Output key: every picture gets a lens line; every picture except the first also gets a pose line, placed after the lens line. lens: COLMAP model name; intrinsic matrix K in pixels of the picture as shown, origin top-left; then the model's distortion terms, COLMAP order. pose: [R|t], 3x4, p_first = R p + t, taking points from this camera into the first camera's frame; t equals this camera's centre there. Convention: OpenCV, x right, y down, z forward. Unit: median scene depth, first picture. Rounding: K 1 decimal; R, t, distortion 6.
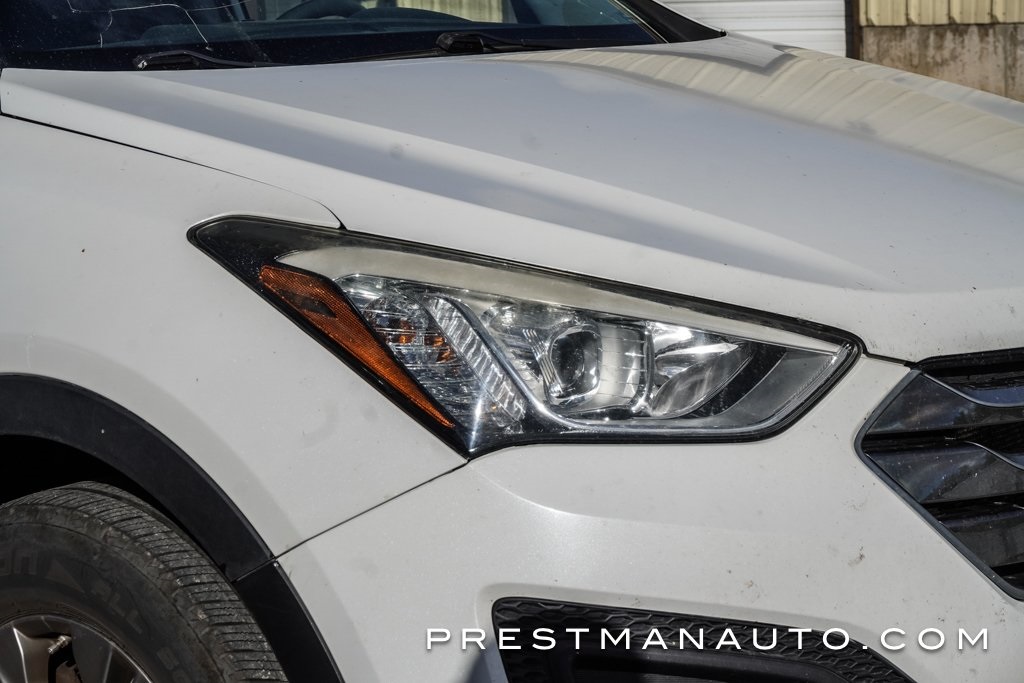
lens RADIAL K [[2248.4, 0, 512.0], [0, 2248.4, 341.5], [0, 0, 1]] dist [0.053397, -0.039104]
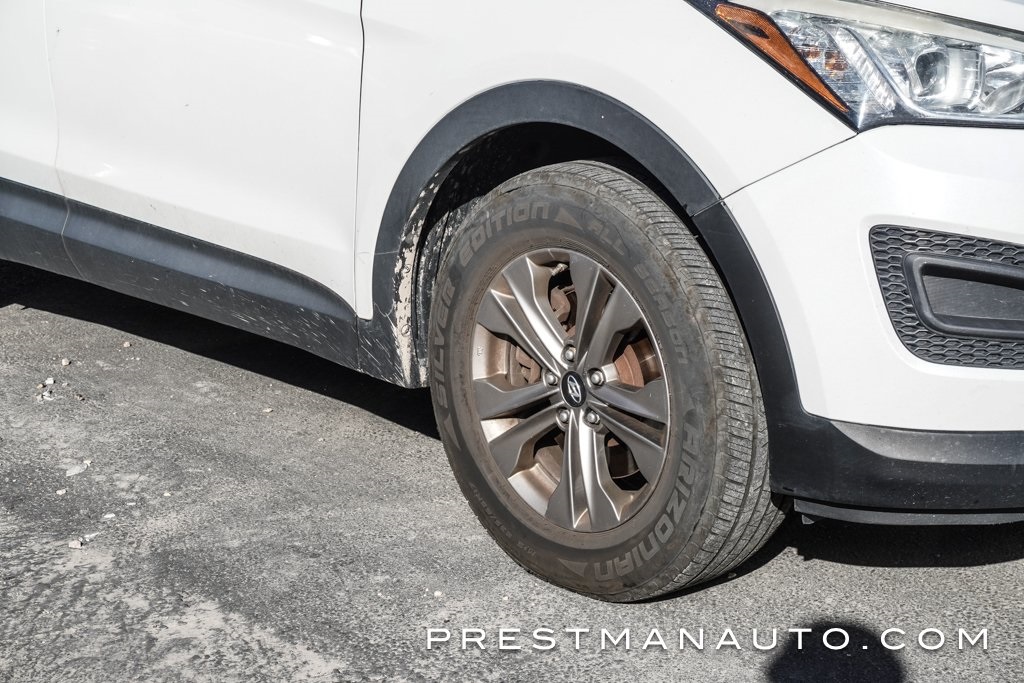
lens RADIAL K [[2248.4, 0, 512.0], [0, 2248.4, 341.5], [0, 0, 1]] dist [0.053397, -0.039104]
pose [[0.990781, 0.038360, -0.129926, -0.044536], [-0.027914, 0.996300, 0.081287, 0.071247], [0.132563, -0.076911, 0.988186, -0.503672]]
